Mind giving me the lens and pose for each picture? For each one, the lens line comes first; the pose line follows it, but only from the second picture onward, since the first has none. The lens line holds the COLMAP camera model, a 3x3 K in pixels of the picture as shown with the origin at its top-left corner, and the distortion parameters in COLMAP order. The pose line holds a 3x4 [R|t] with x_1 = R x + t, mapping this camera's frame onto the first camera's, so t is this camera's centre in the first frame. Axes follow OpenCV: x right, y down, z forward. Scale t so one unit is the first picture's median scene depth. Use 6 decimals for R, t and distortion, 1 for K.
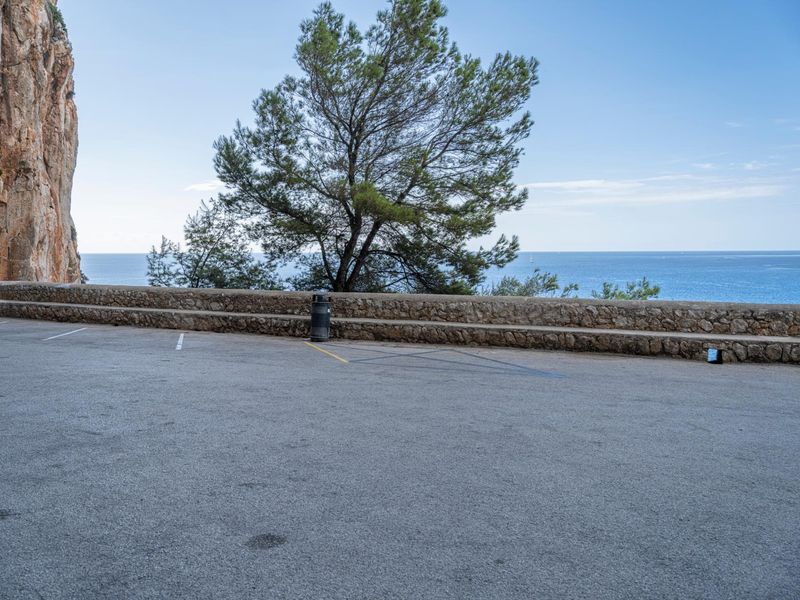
lens RADIAL K [[571.5, 0, 402.1], [0, 571.5, 296.1], [0, 0, 1]] dist [-0.030074, 0.007093]
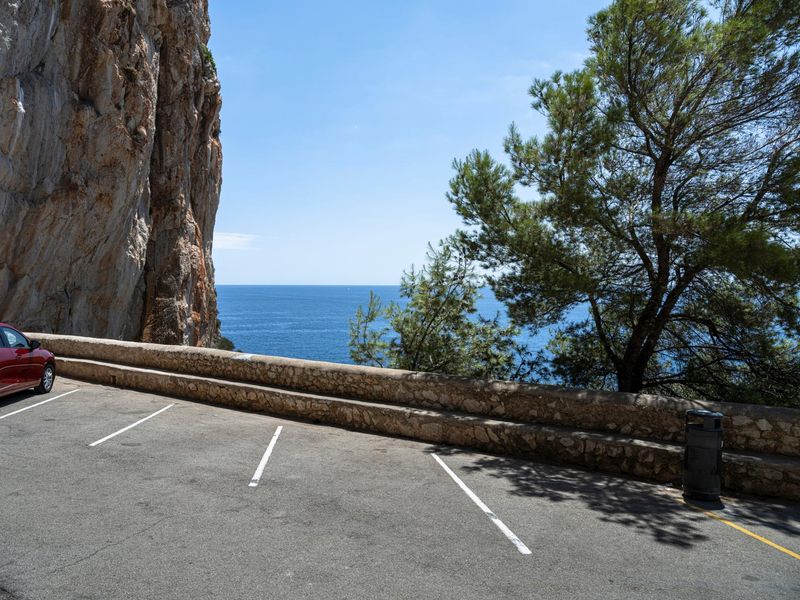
lens RADIAL K [[571.5, 0, 400.4], [0, 571.5, 301.7], [0, 0, 1]] dist [-0.030074, 0.007093]
pose [[0.982041, 0.013814, -0.188162, -0.085904], [-0.023299, 0.998562, -0.048288, -0.020178], [0.187225, 0.051805, 0.980950, 0.101685]]
